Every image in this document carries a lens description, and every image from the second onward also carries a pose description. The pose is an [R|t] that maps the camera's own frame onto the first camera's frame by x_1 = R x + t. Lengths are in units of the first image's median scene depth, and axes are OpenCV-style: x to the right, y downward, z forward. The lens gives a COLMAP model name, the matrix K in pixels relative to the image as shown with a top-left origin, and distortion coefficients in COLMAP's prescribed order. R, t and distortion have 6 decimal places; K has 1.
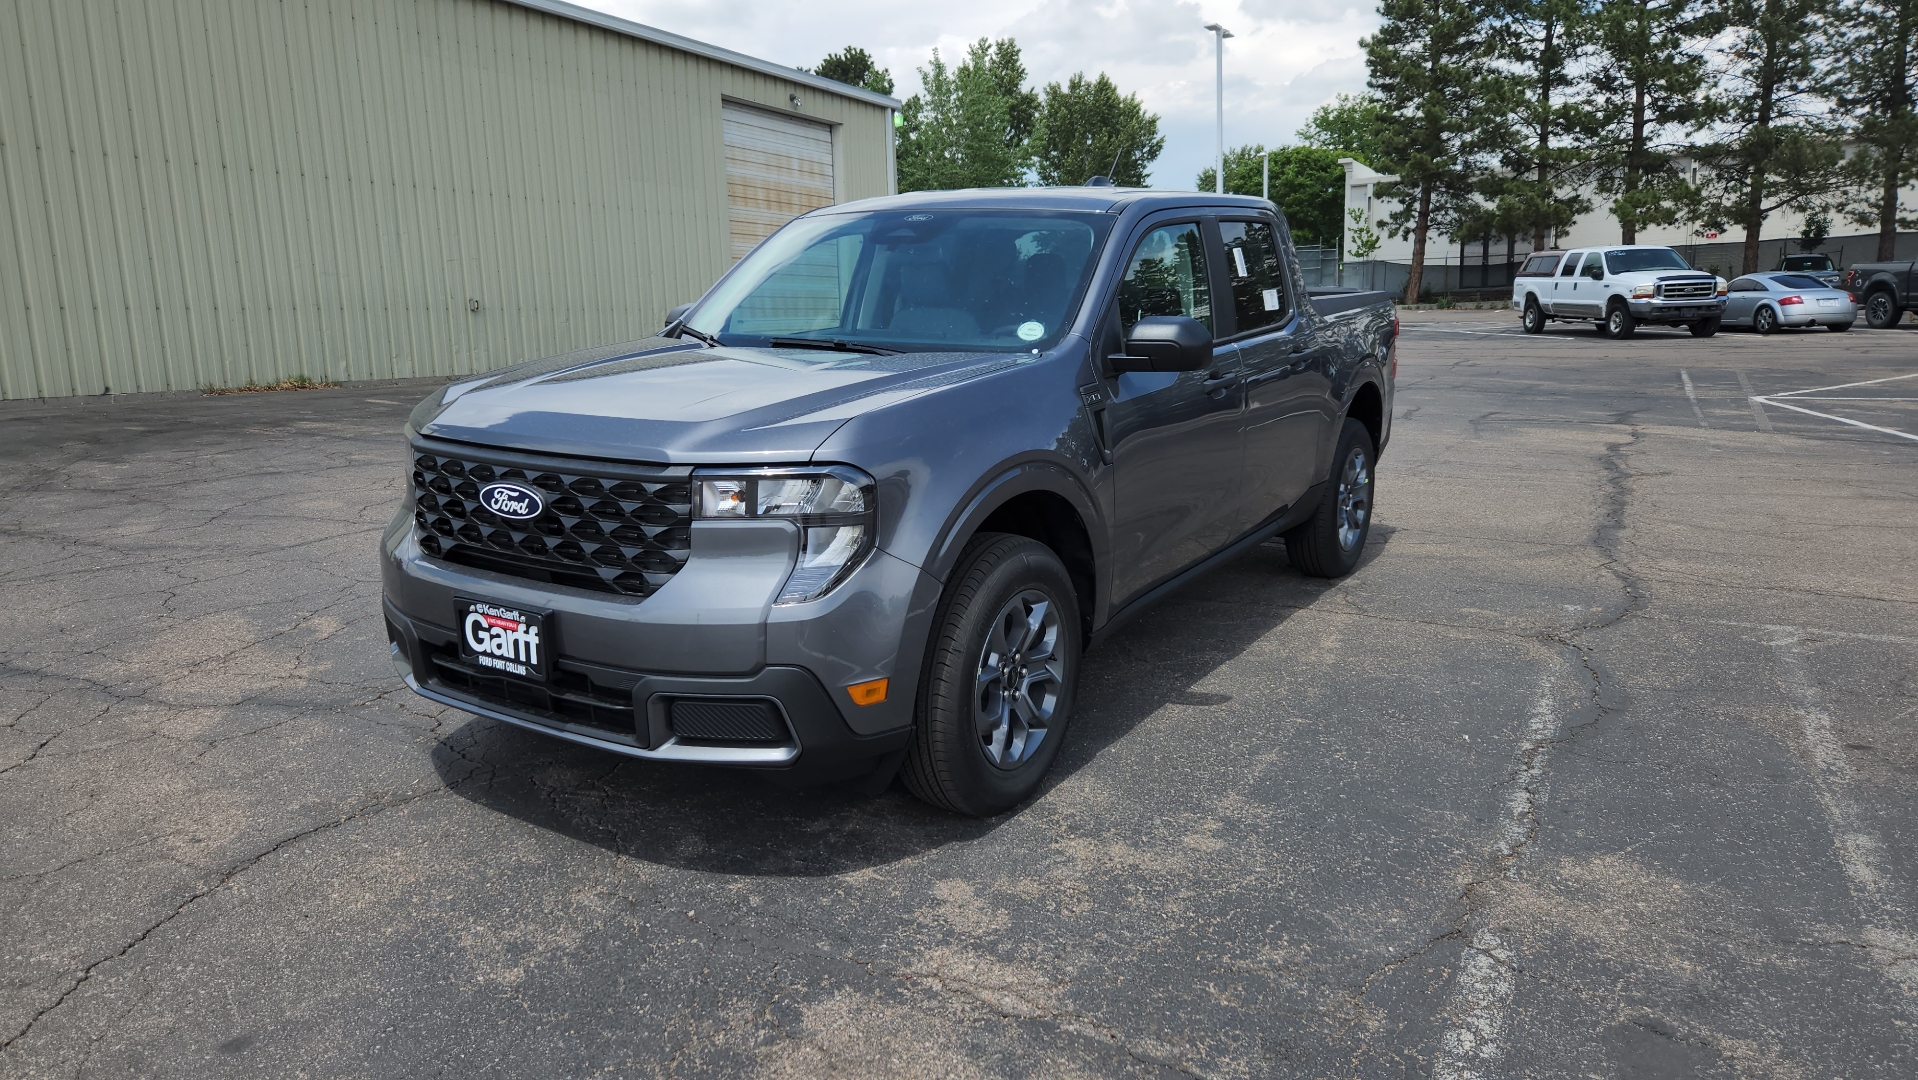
lens RADIAL K [[1288.2, 0, 930.8], [0, 1288.2, 540.2], [0, 0, 1]] dist [0.066907, -0.052149]
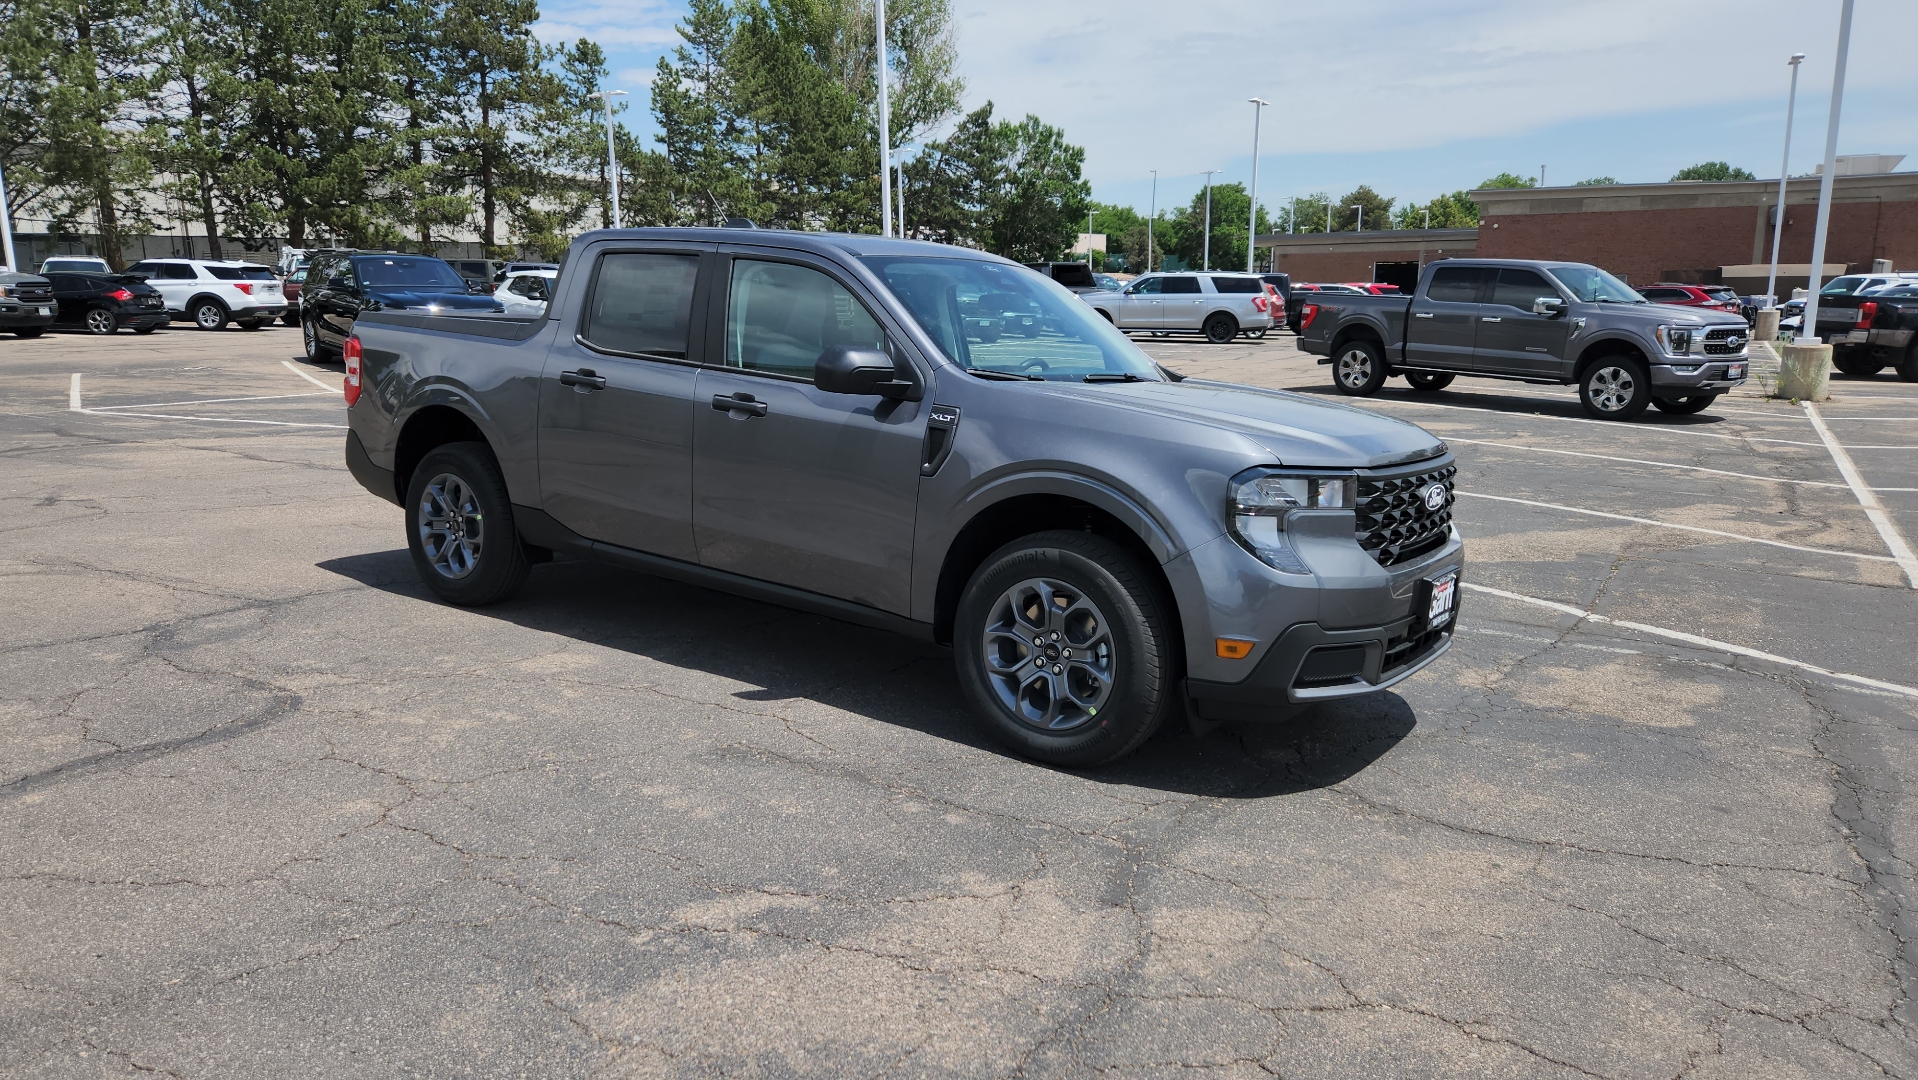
lens RADIAL K [[1277.4, 0, 925.9], [0, 1277.4, 541.4], [0, 0, 1]] dist [0.068341, -0.054114]
pose [[0.053604, -0.169907, 0.984001, -1.324082], [0.169108, 0.972729, 0.158748, -0.227101], [-0.984139, 0.157893, 0.080874, 1.119478]]
